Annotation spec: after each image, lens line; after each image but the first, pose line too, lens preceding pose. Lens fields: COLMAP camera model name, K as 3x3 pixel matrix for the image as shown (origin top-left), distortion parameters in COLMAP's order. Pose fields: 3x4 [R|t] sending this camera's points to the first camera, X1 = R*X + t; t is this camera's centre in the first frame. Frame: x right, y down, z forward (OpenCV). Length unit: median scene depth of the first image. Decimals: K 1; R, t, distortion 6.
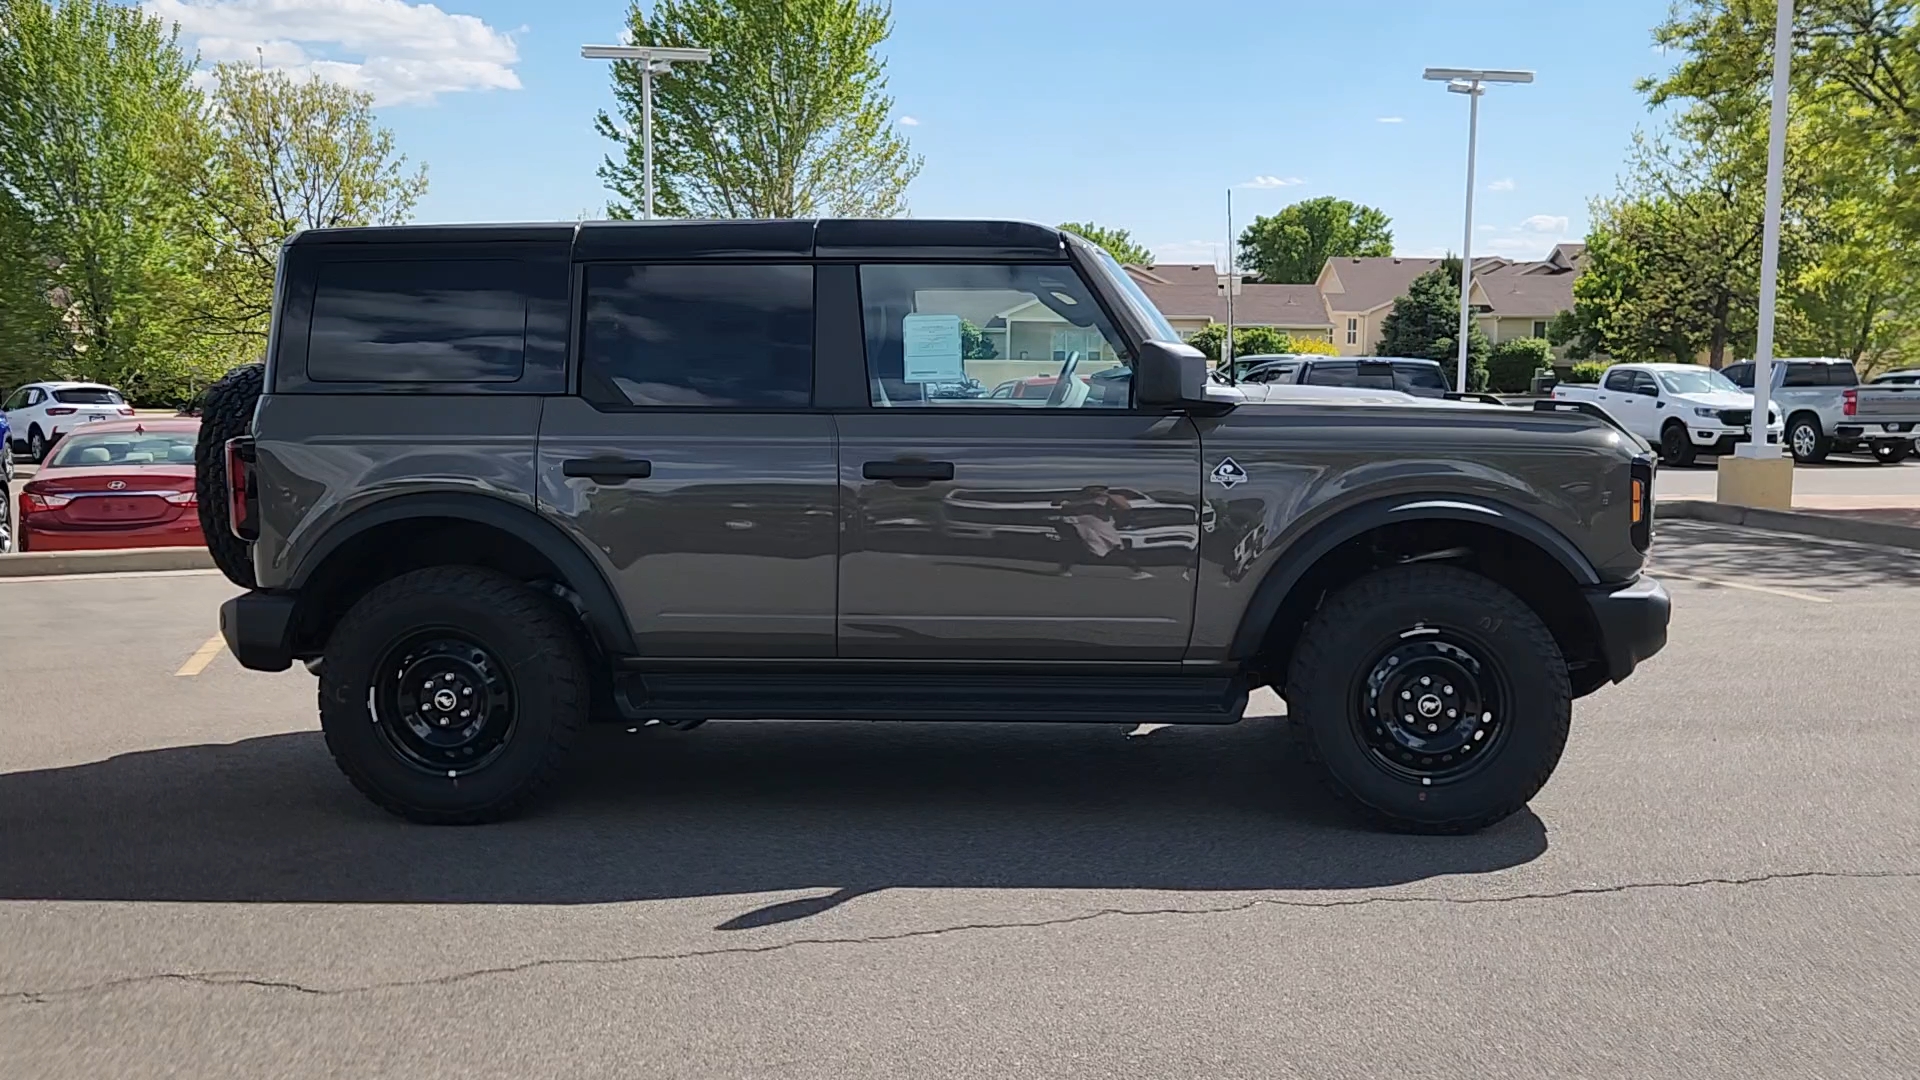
lens RADIAL K [[1892.9, 0, 948.5], [0, 1892.9, 540.2], [0, 0, 1]] dist [0.027225, 0.000000]
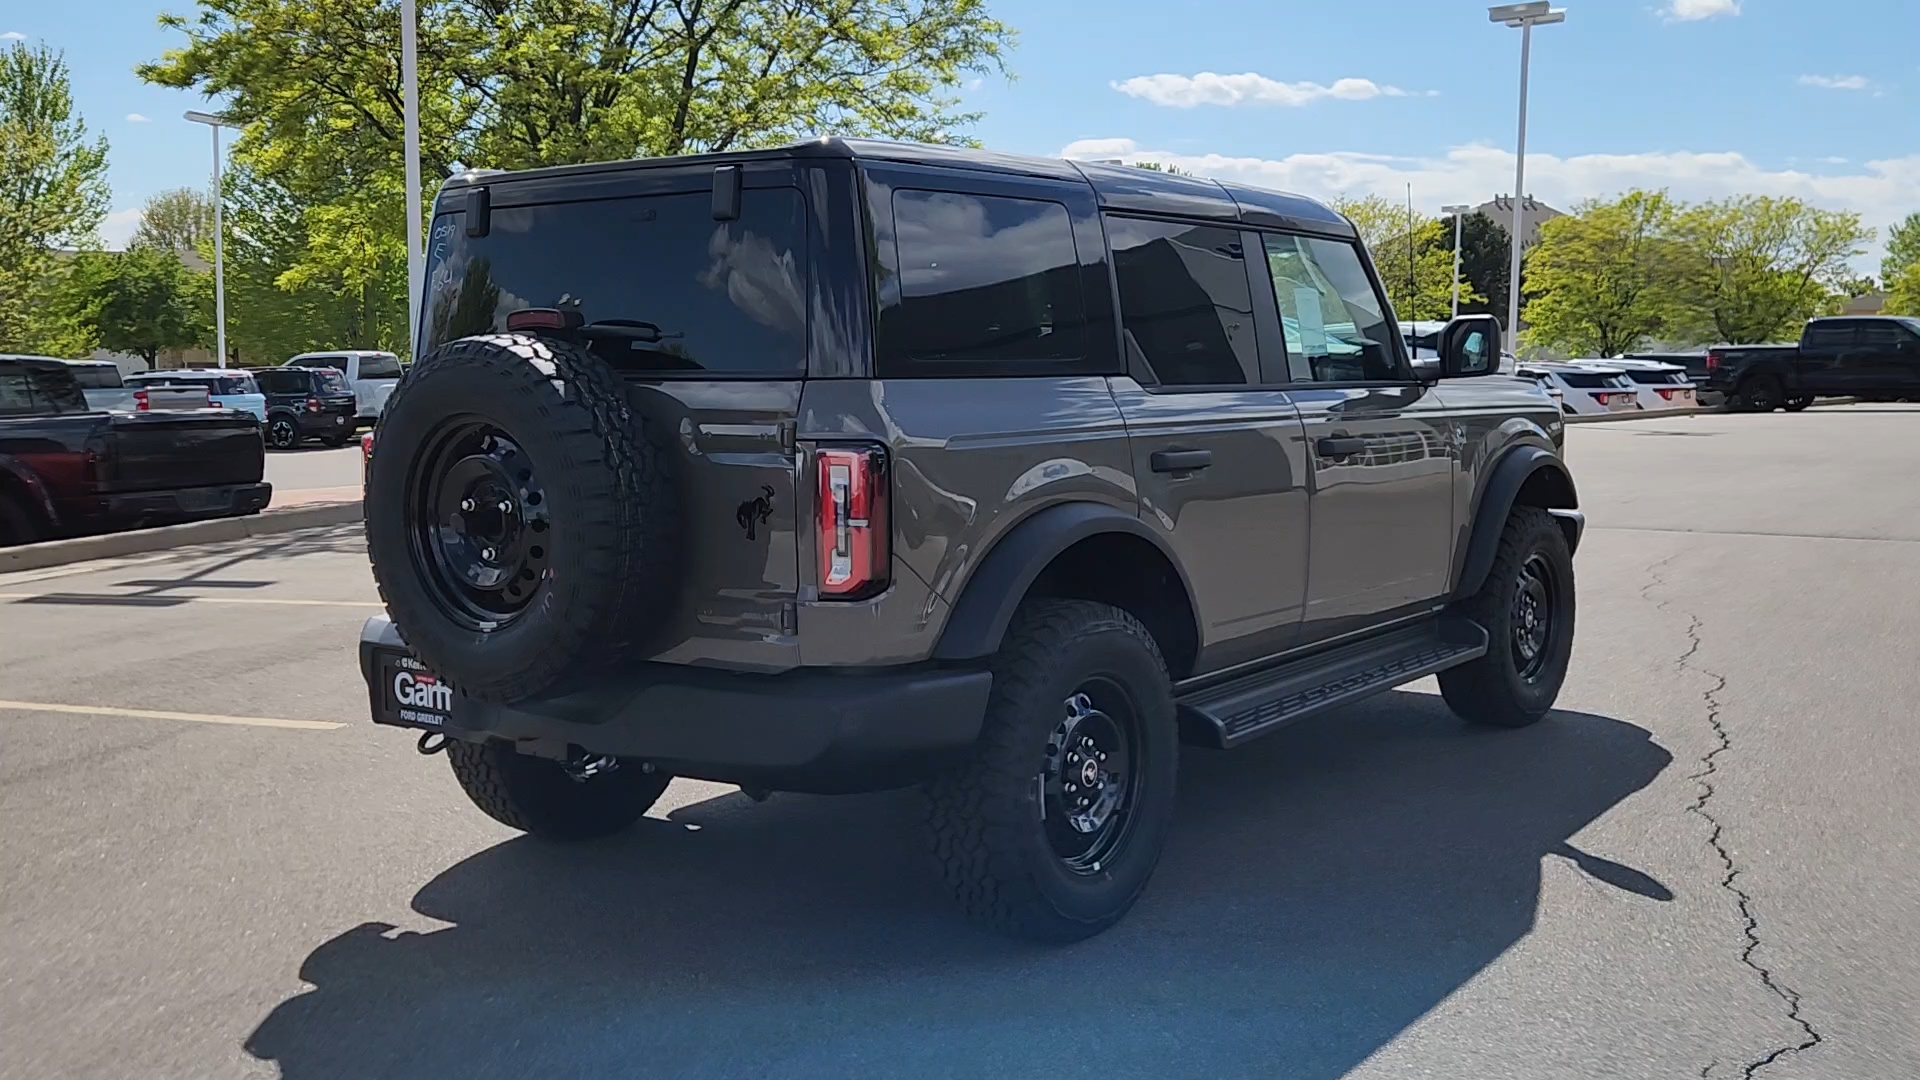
lens RADIAL K [[1892.9, 0, 950.7], [0, 1892.9, 526.4], [0, 0, 1]] dist [0.027225, 0.000000]
pose [[0.525432, -0.077709, 0.847280, -0.936469], [0.087004, 0.995508, 0.037349, -0.048135], [-0.846376, 0.054093, 0.529832, 0.637458]]
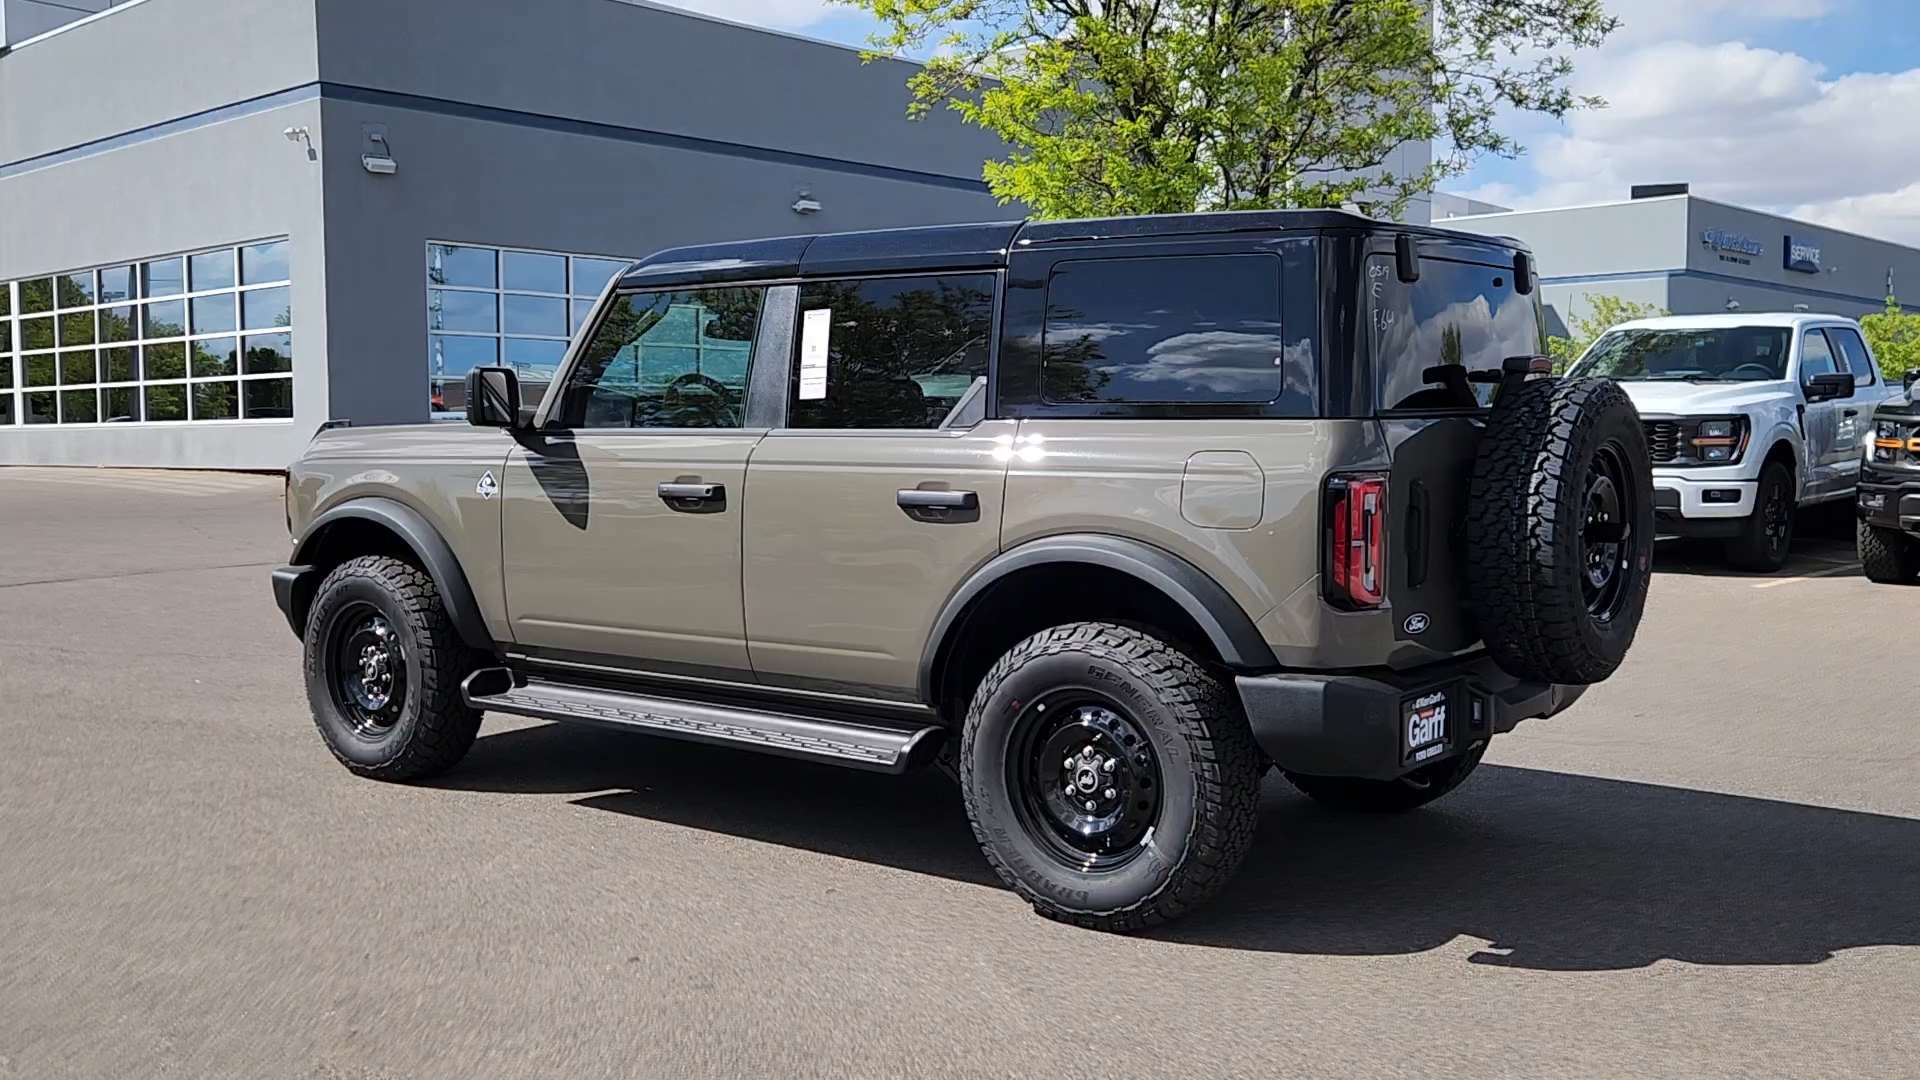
lens RADIAL K [[1892.9, 0, 953.5], [0, 1892.9, 548.3], [0, 0, 1]] dist [0.027225, 0.000000]
pose [[-0.851123, -0.035894, 0.523737, -0.624606], [0.056743, 0.985524, 0.159755, -0.183628], [-0.521890, 0.165690, -0.836766, 2.031517]]
